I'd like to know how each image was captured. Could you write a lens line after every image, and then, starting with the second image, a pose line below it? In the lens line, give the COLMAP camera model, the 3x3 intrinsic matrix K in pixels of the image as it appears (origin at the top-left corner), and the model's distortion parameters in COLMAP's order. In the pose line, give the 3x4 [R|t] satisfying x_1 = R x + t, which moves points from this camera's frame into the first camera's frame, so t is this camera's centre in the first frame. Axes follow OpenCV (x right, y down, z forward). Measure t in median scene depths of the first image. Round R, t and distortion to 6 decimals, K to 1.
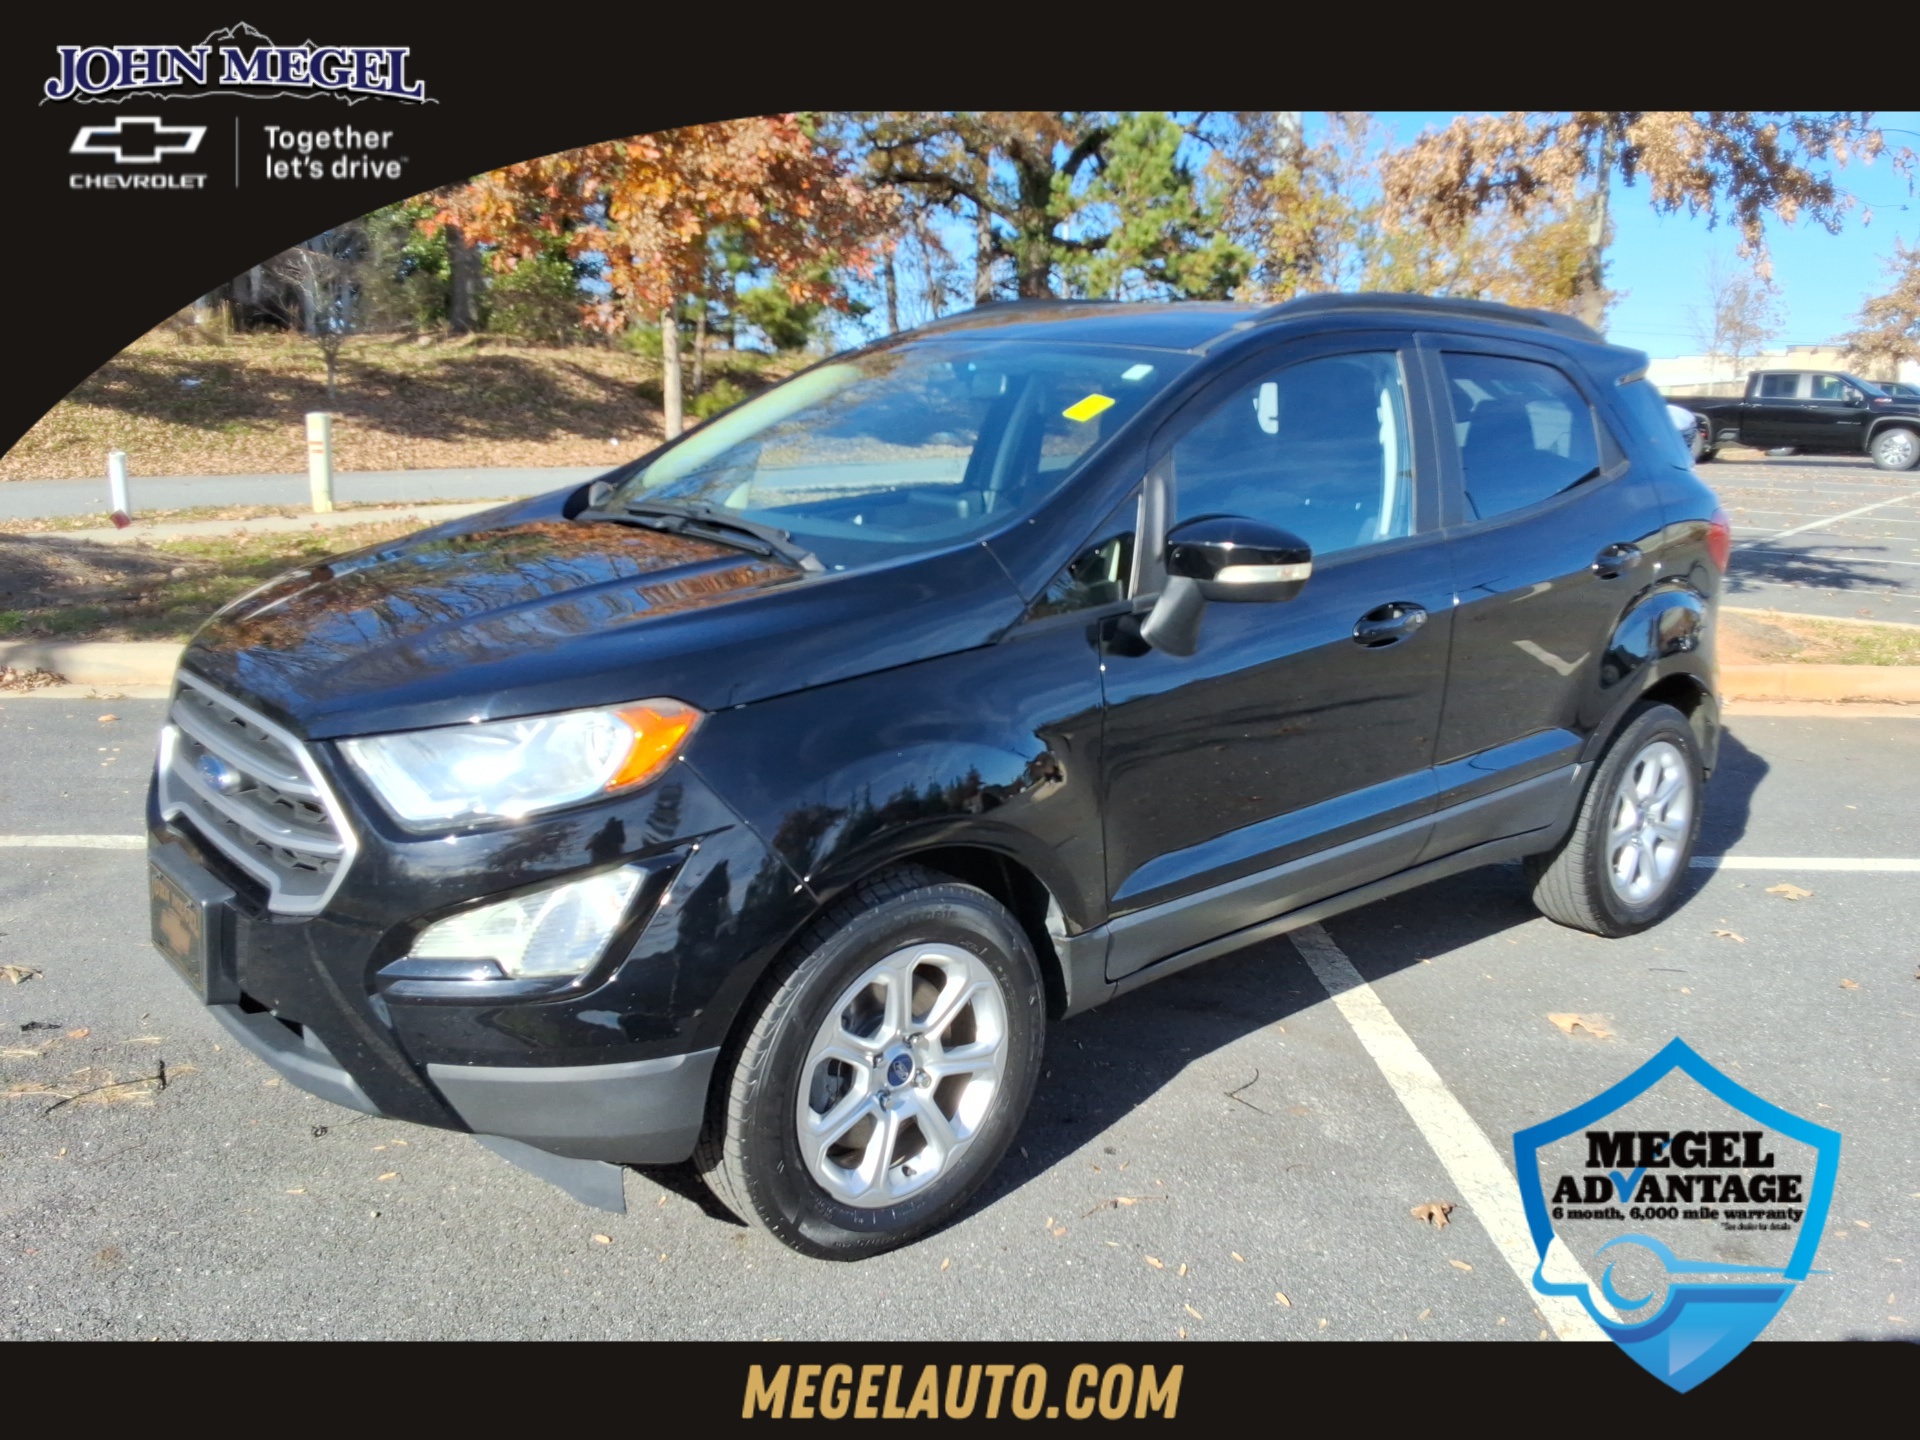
lens RADIAL K [[1550.4, 0, 994.2], [0, 1550.4, 719.7], [0, 0, 1]] dist [0.093746, -0.141775]
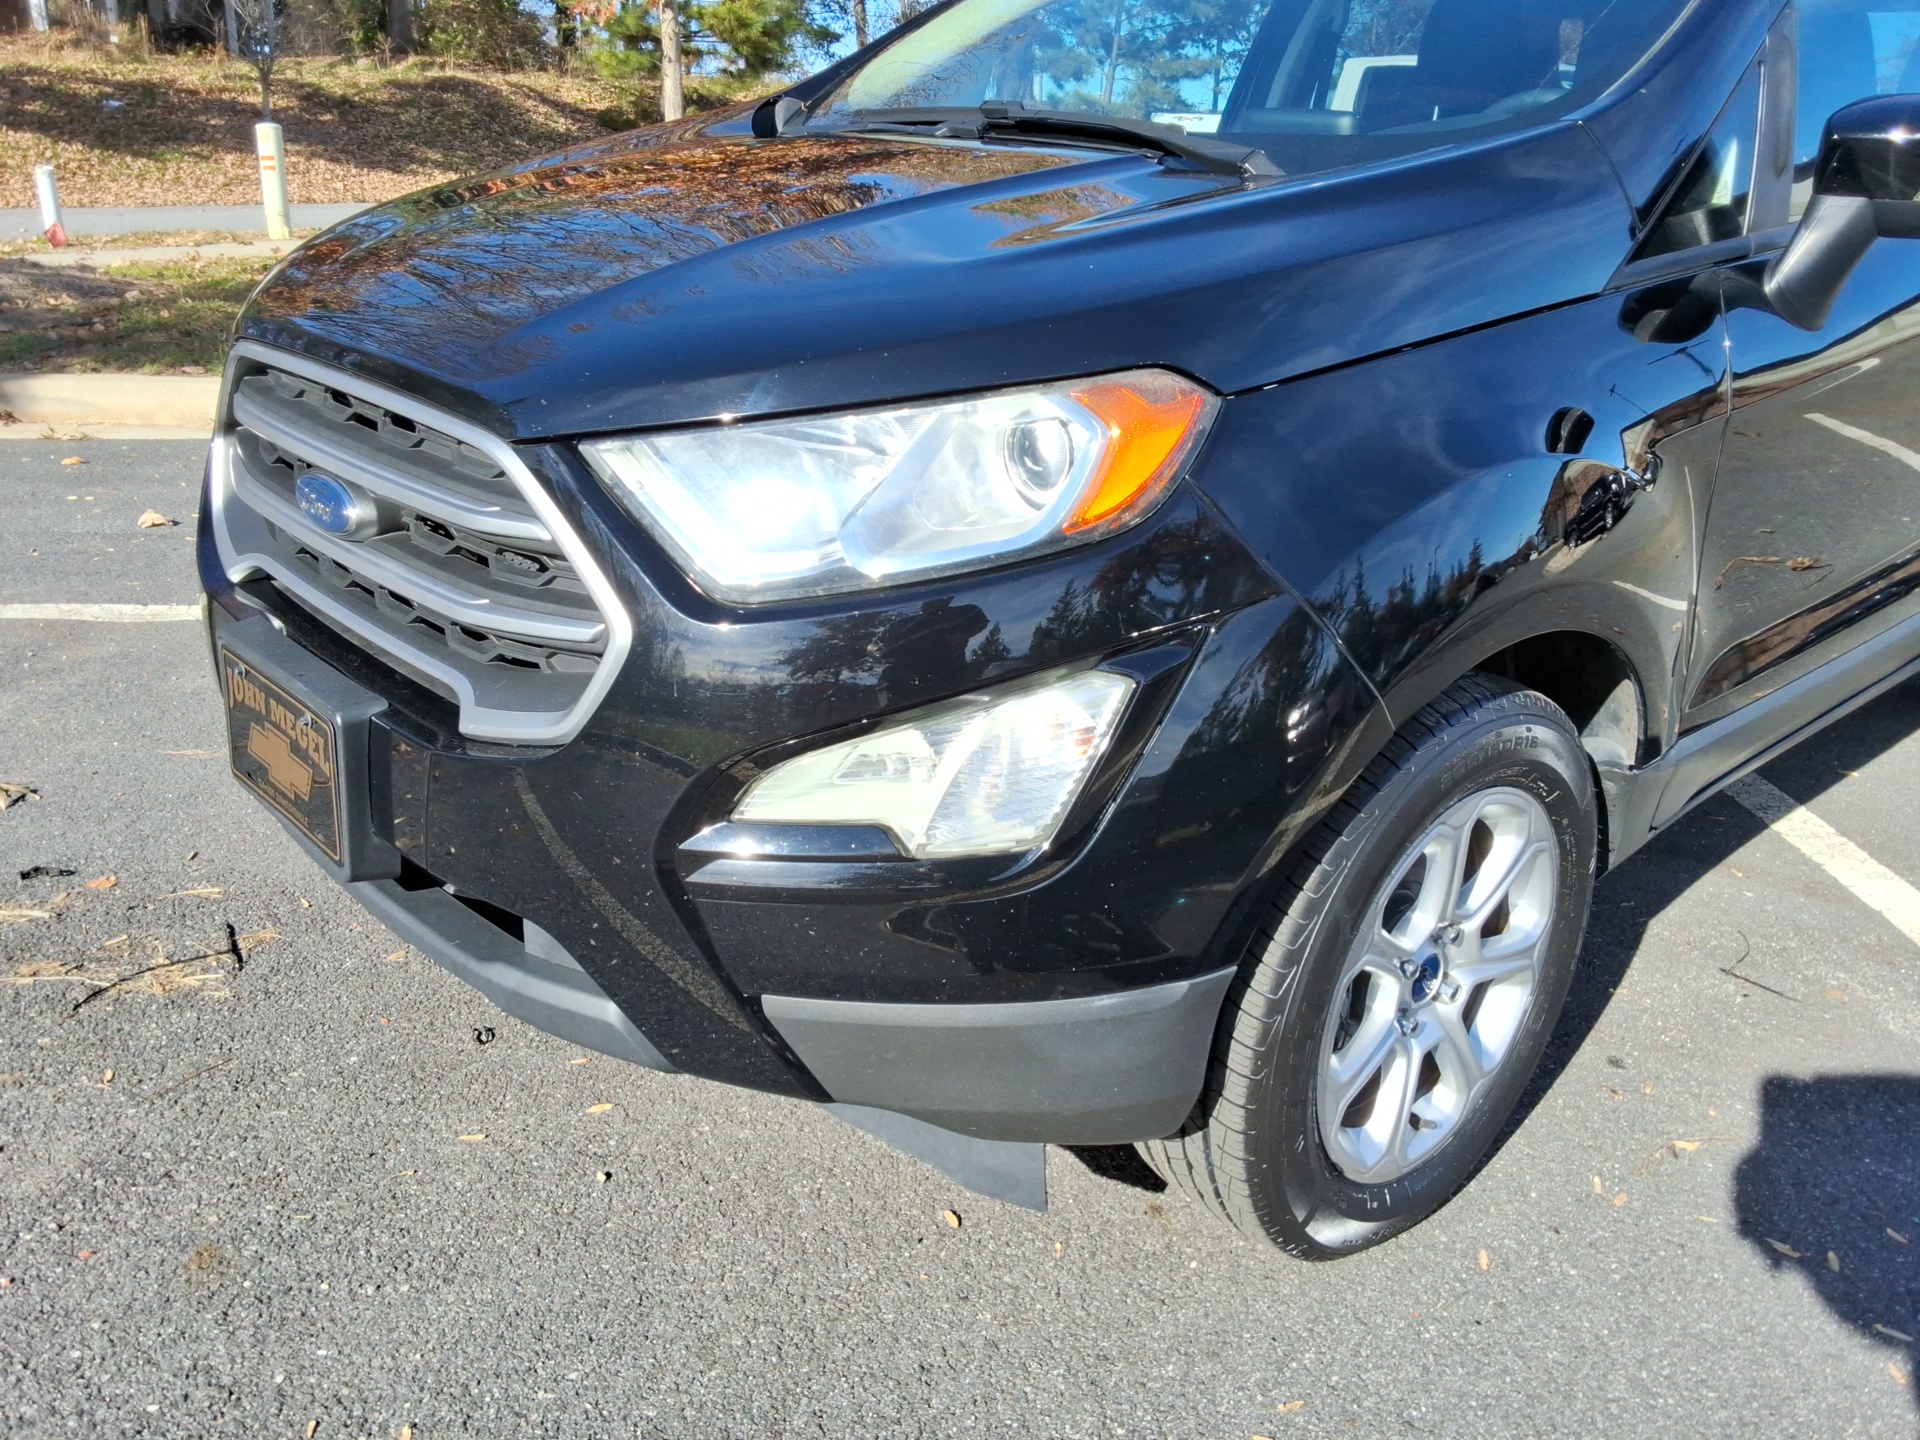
lens RADIAL K [[1550.4, 0, 985.0], [0, 1550.4, 716.3], [0, 0, 1]] dist [0.093746, -0.141775]
pose [[0.999740, -0.000360, 0.022792, -0.244675], [-0.002909, 0.989685, 0.143229, 0.026047], [-0.022608, -0.143258, 0.989427, 0.364735]]
